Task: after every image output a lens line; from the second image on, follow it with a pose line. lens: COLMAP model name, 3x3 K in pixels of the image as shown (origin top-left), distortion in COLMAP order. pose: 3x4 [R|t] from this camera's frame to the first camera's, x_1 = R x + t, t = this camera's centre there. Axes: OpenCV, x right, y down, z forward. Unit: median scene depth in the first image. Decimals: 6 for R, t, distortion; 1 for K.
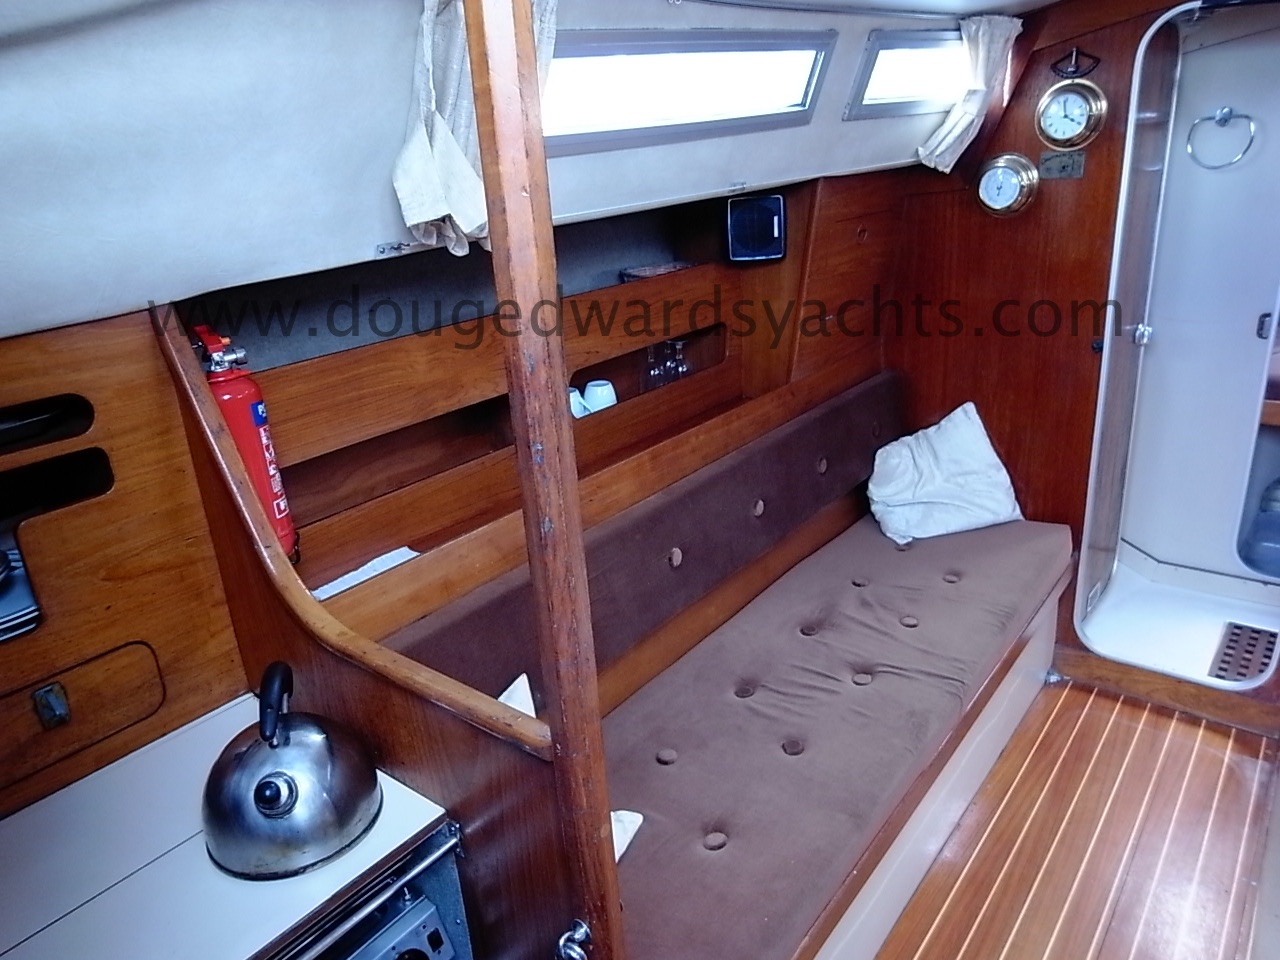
lens RADIAL K [[899.6, 0, 620.6], [0, 899.6, 487.0], [0, 0, 1]] dist [-0.069568, 0.045286]
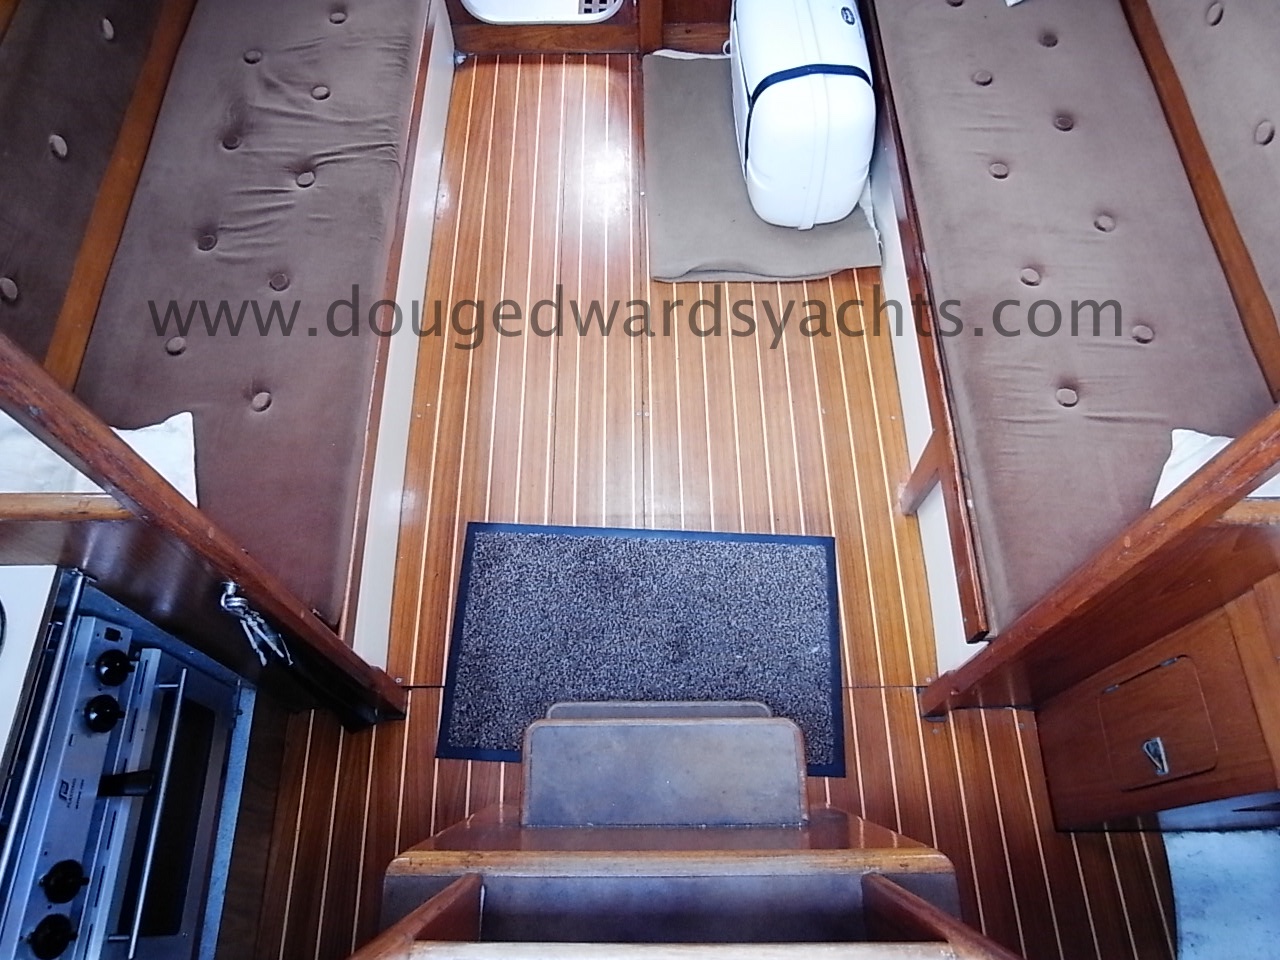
lens RADIAL K [[899.6, 0, 637.0], [0, 899.6, 488.3], [0, 0, 1]] dist [-0.069568, 0.045286]
pose [[0.769513, -0.544046, 0.334459, 0.027482], [0.182282, 0.689036, 0.701429, -0.193225], [-0.612064, -0.478793, 0.629393, -0.057707]]
